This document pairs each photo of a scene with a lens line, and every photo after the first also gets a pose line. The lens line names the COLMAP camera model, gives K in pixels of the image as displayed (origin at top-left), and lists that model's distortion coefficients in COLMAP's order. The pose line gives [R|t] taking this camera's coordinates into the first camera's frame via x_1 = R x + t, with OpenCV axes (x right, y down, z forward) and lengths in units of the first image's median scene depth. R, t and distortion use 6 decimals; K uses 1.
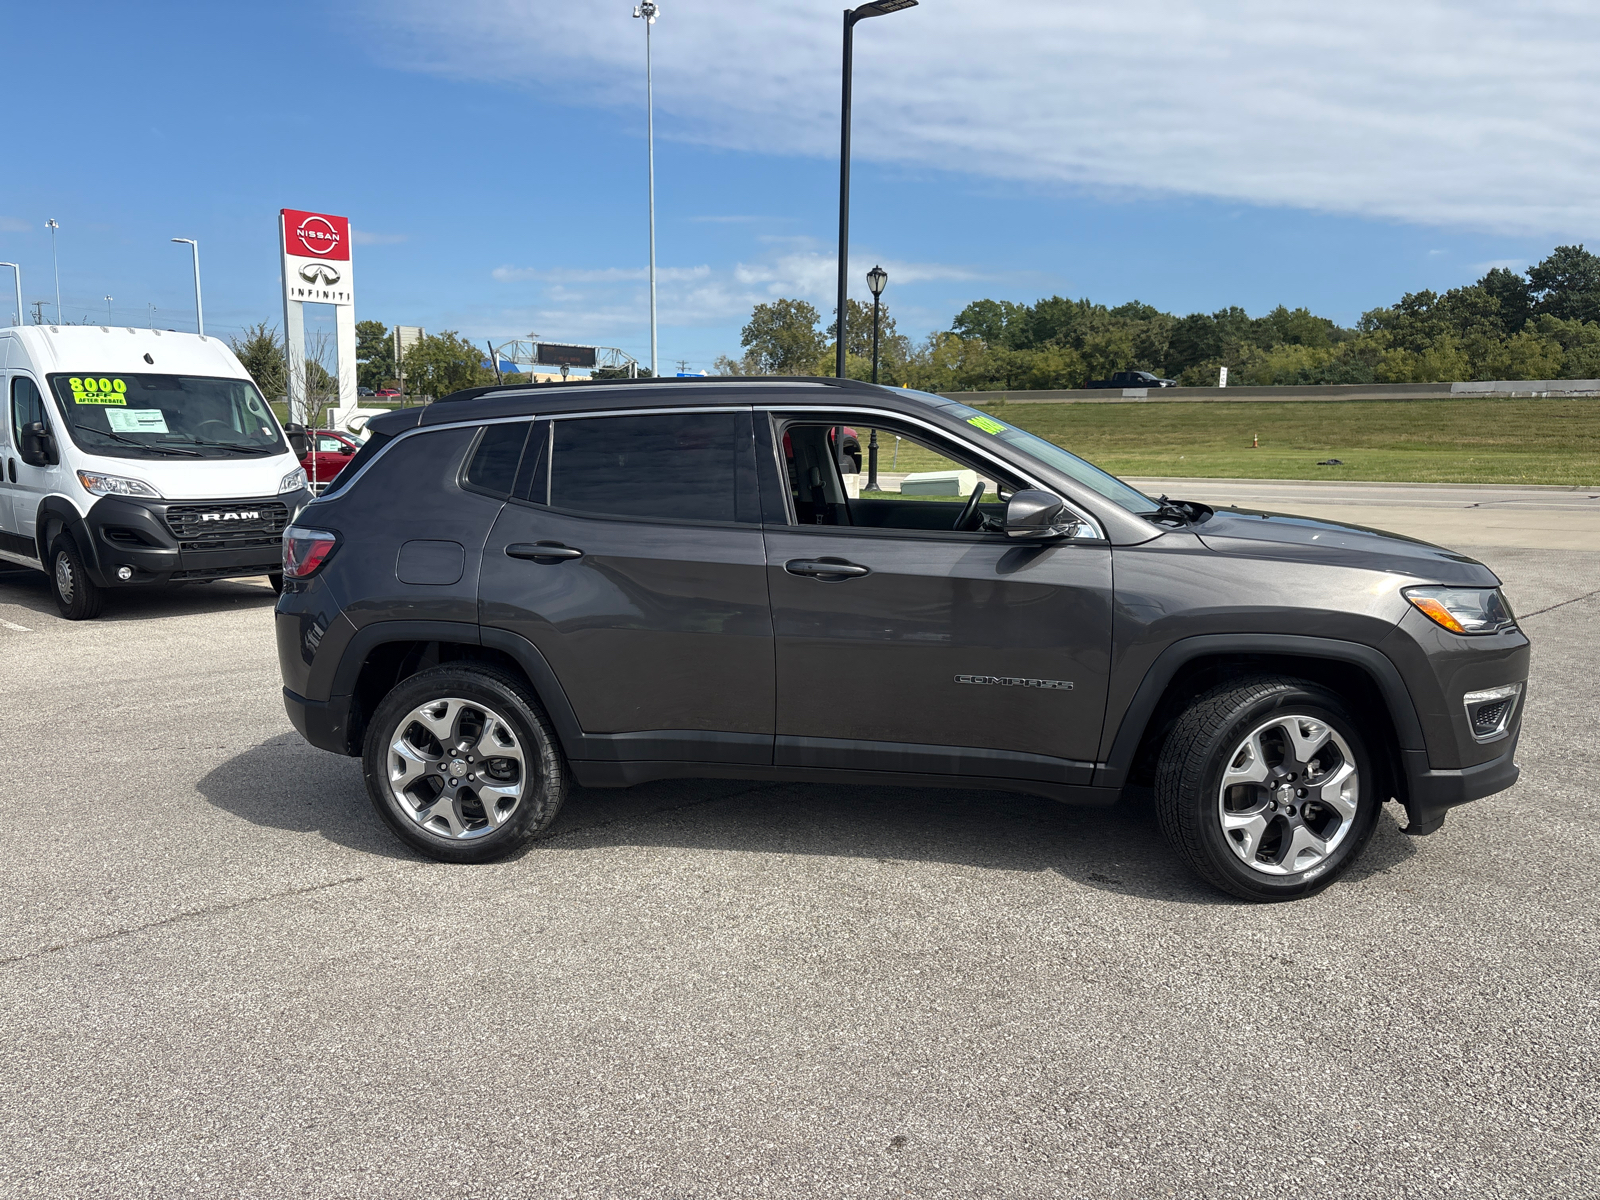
lens RADIAL K [[1193.5, 0, 772.1], [0, 1193.5, 629.3], [0, 0, 1]] dist [0.035369, -0.012314]
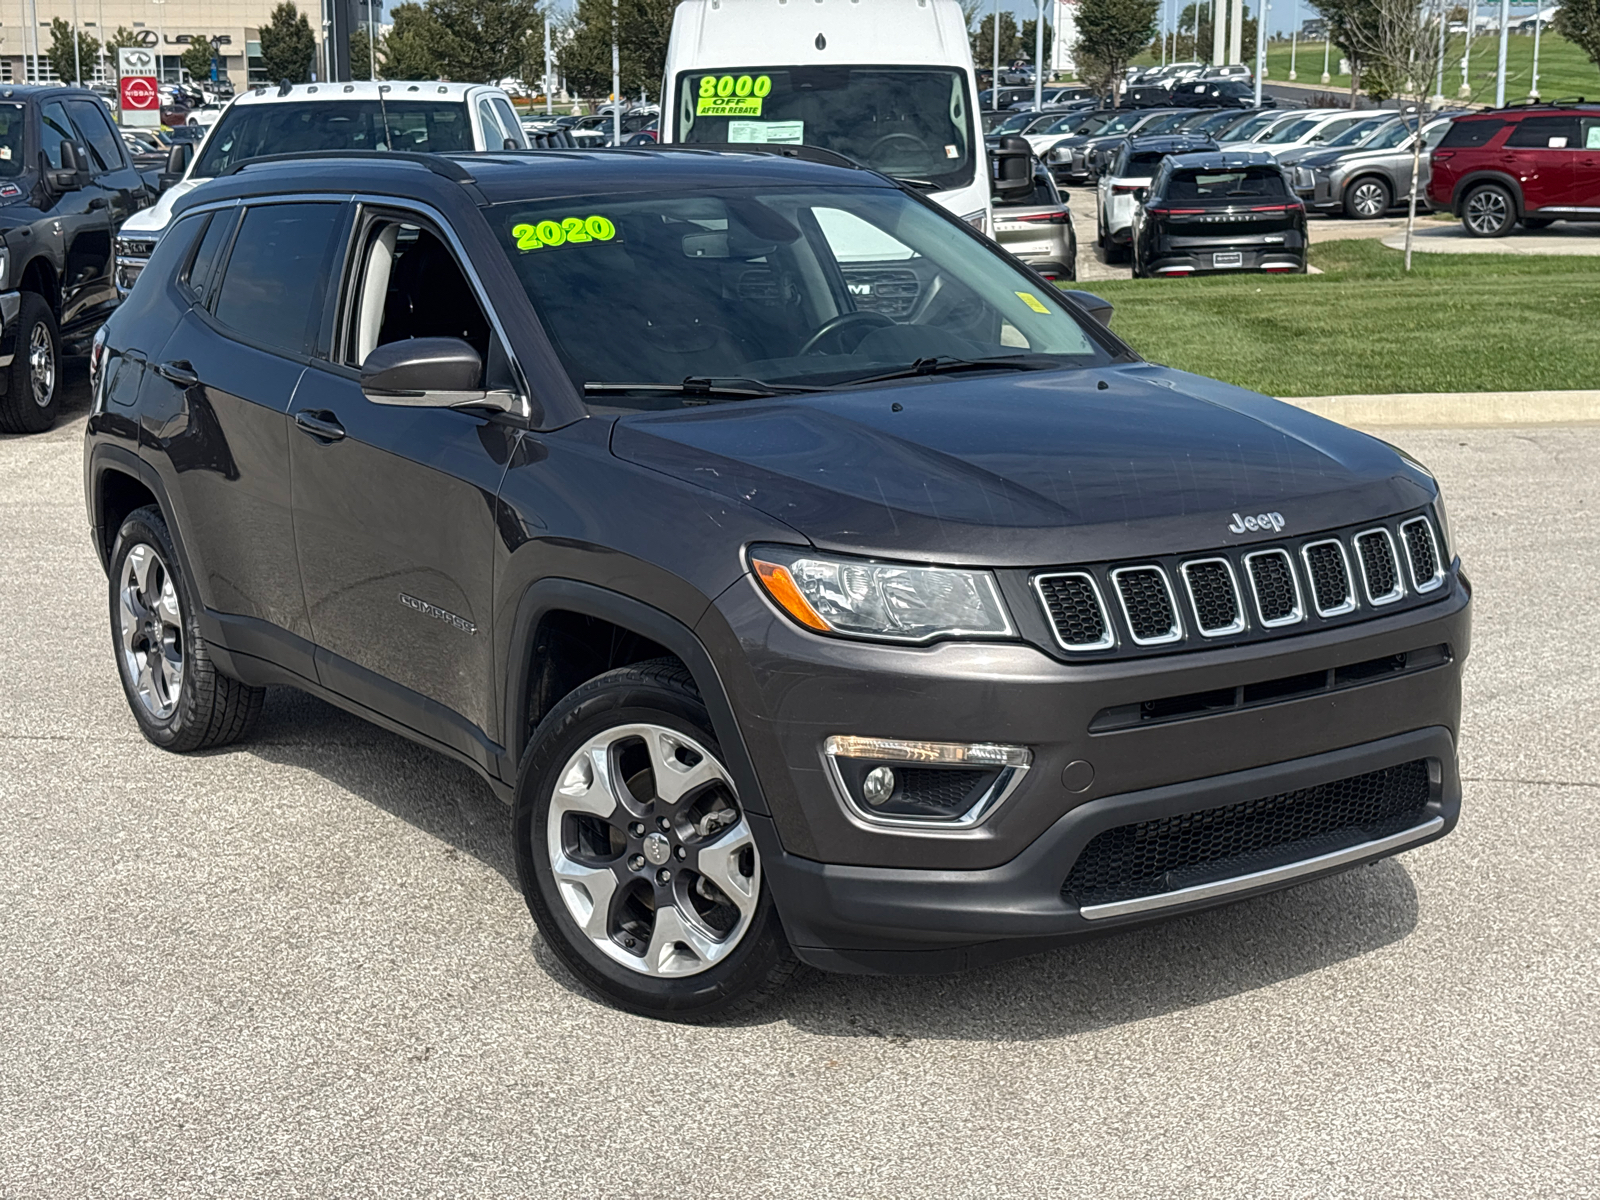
lens RADIAL K [[2422.9, 0, 786.0], [0, 2422.9, 608.5], [0, 0, 1]] dist [0.069775, 0.000000]
pose [[0.692718, 0.142502, -0.706990, 0.078195], [-0.108253, 0.989724, 0.093423, -0.006574], [0.713038, 0.011818, 0.701026, 0.008768]]
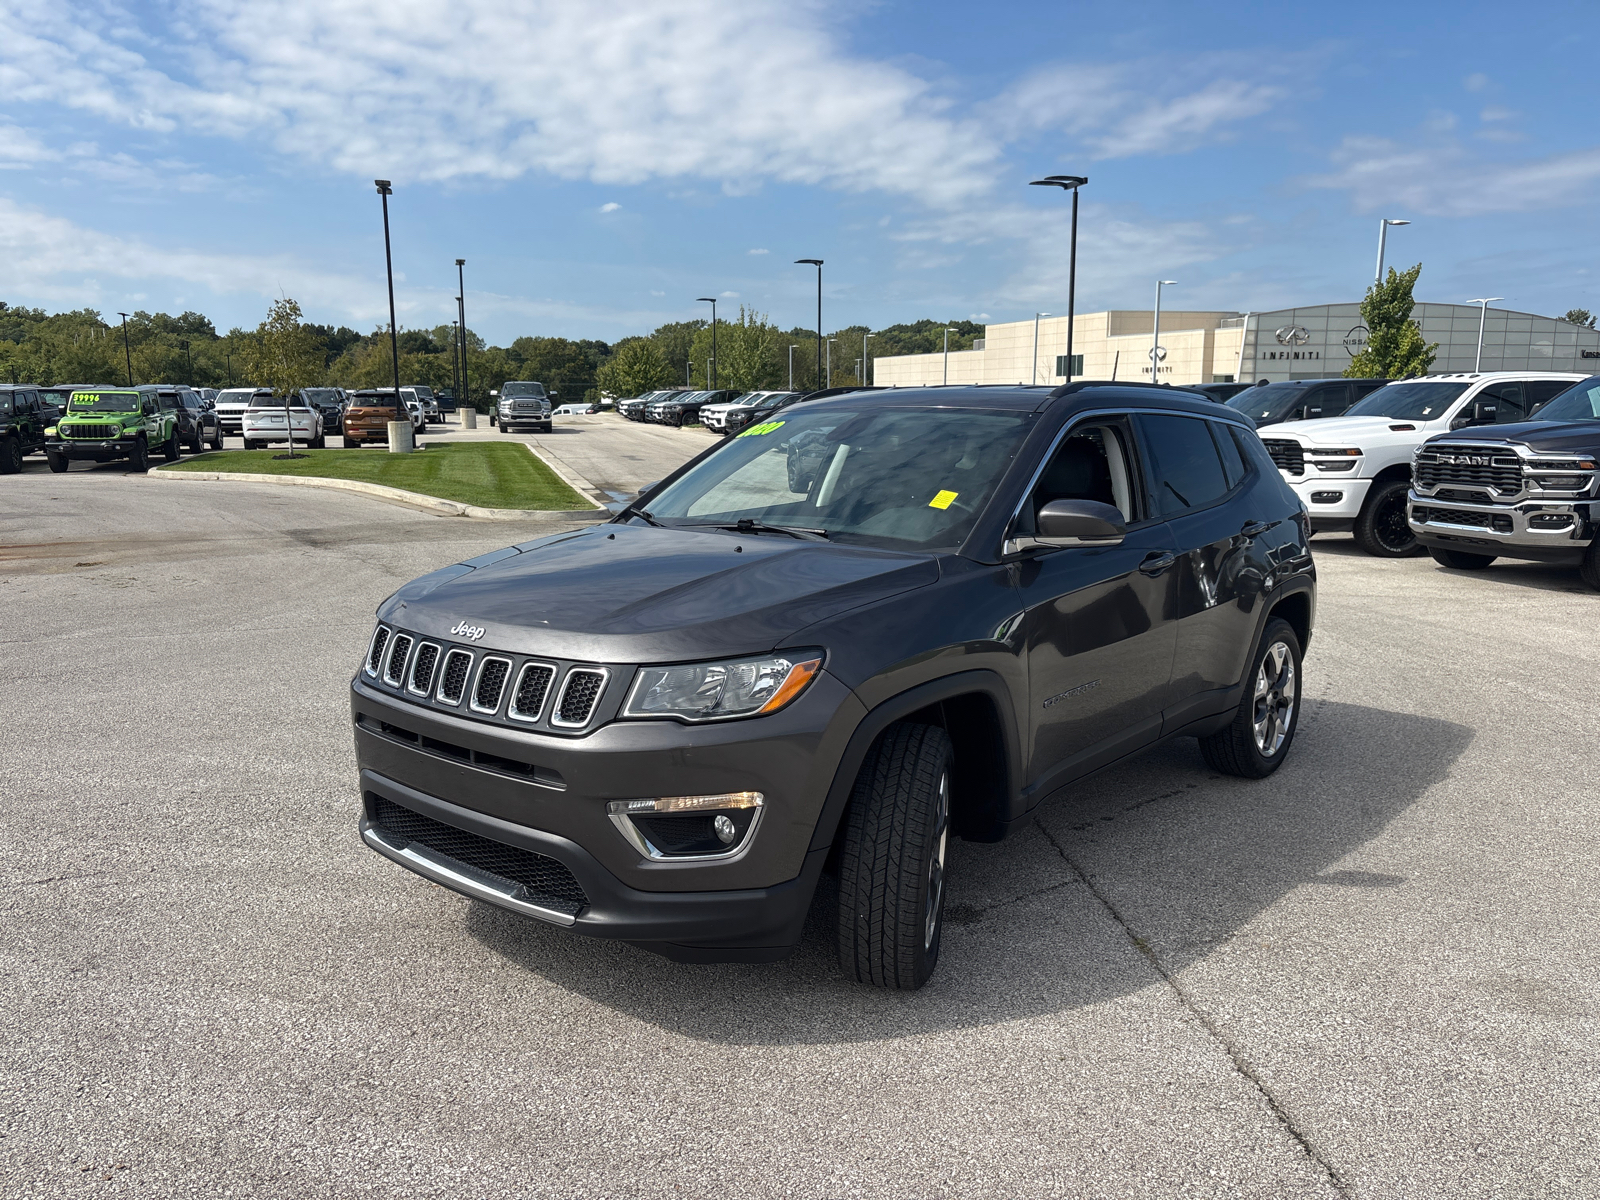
lens RADIAL K [[1221.6, 0, 784.7], [0, 1221.6, 598.3], [0, 0, 1]] dist [0.038925, -0.037598]
pose [[-0.517731, 0.137227, -0.844467, 0.073108], [-0.134858, 0.961623, 0.238945, -0.018671], [0.844848, 0.237592, -0.479356, 0.100634]]
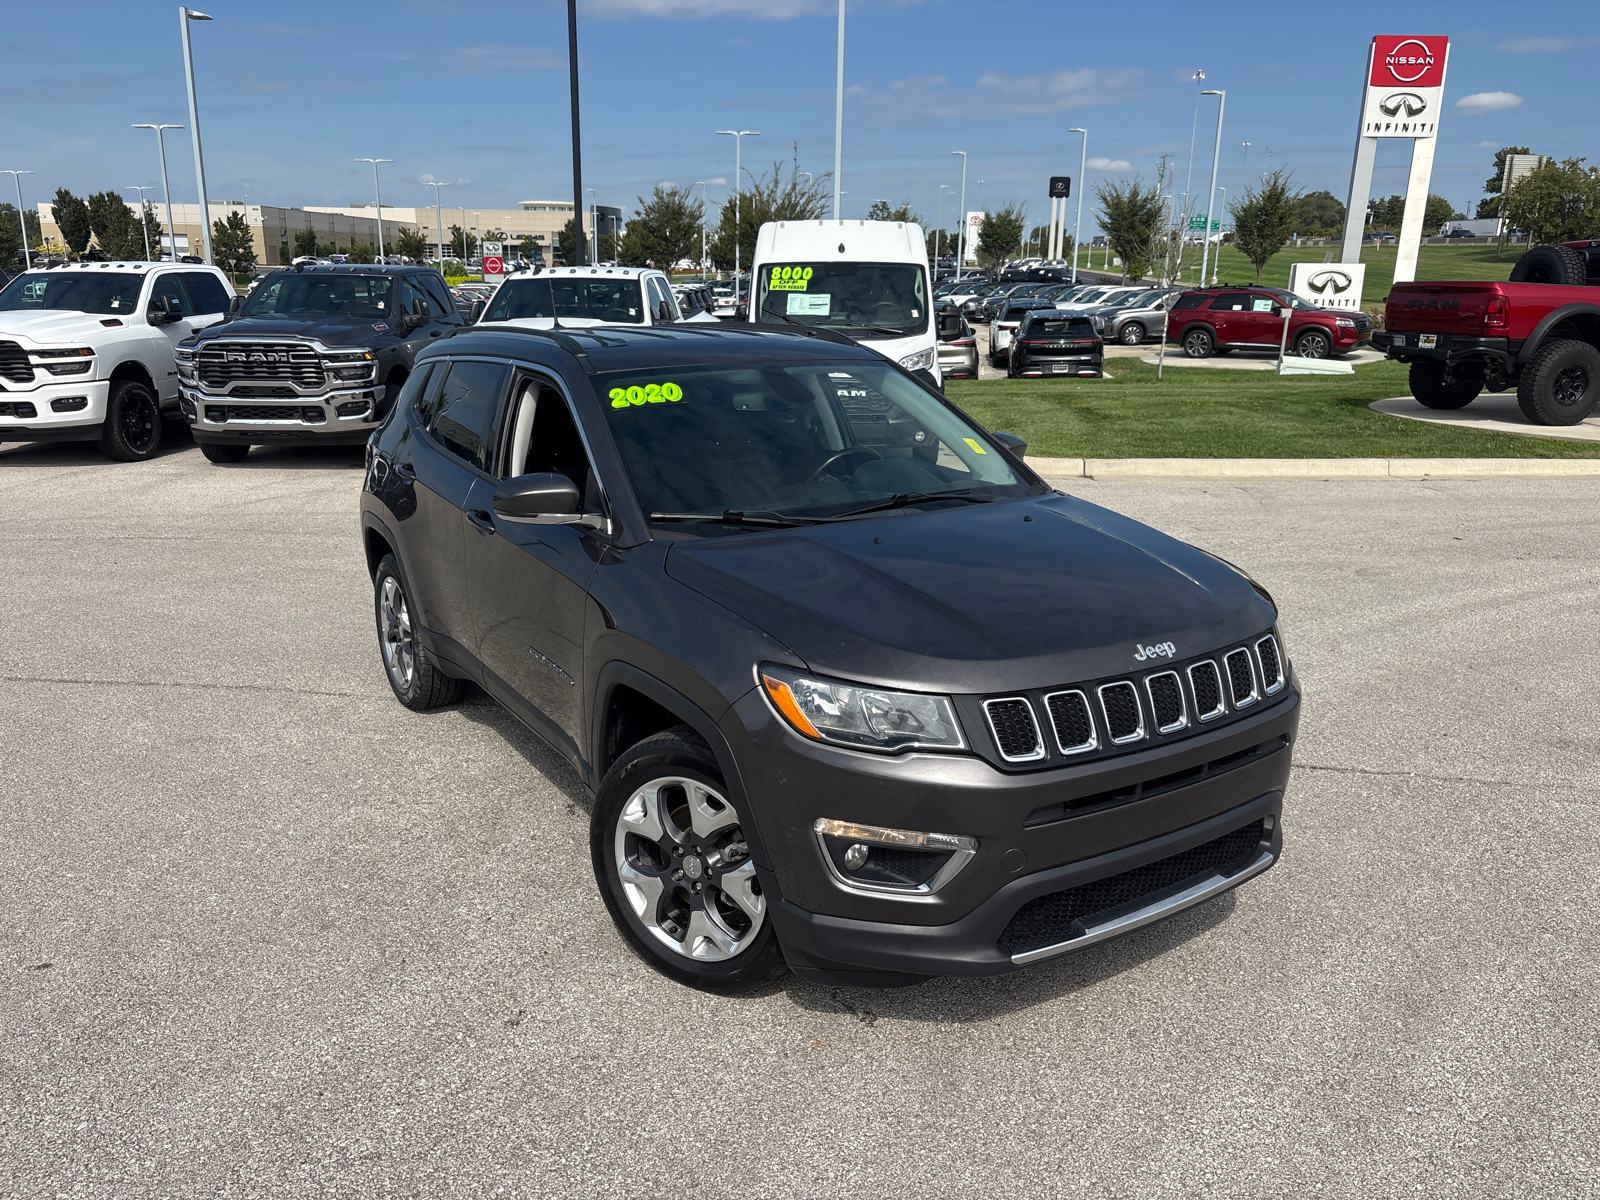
lens RADIAL K [[1218.4, 0, 796.5], [0, 1218.4, 607.6], [0, 0, 1]] dist [0.023565, -0.019065]
pose [[0.674759, 0.201962, -0.709867, 0.060923], [-0.128120, 0.979280, 0.156828, -0.010903], [0.726832, -0.014873, 0.686654, 0.026380]]
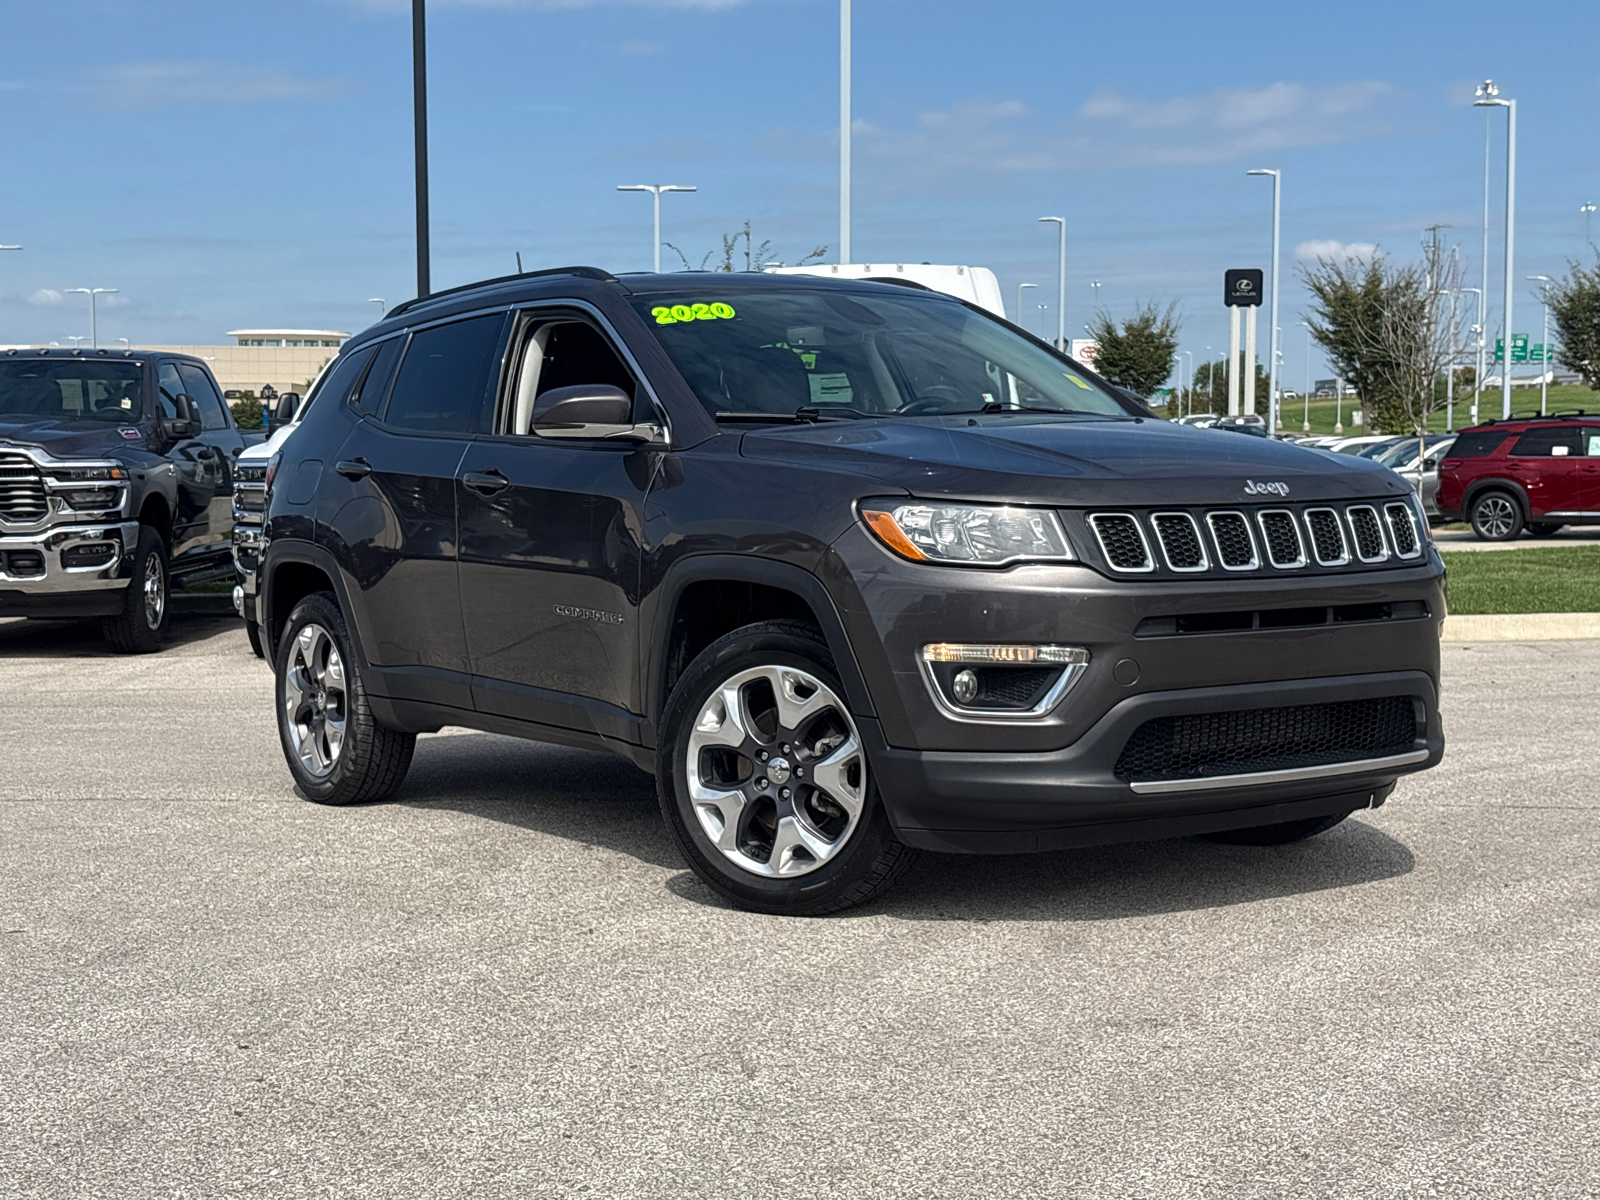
lens RADIAL K [[2411.8, 0, 793.1], [0, 2411.8, 616.8], [0, 0, 1]] dist [0.128737, 0.000000]
pose [[0.687165, 0.042047, -0.725284, 0.089205], [-0.108770, 0.993026, -0.045485, 0.006253], [0.718313, 0.110145, 0.686946, -0.003768]]
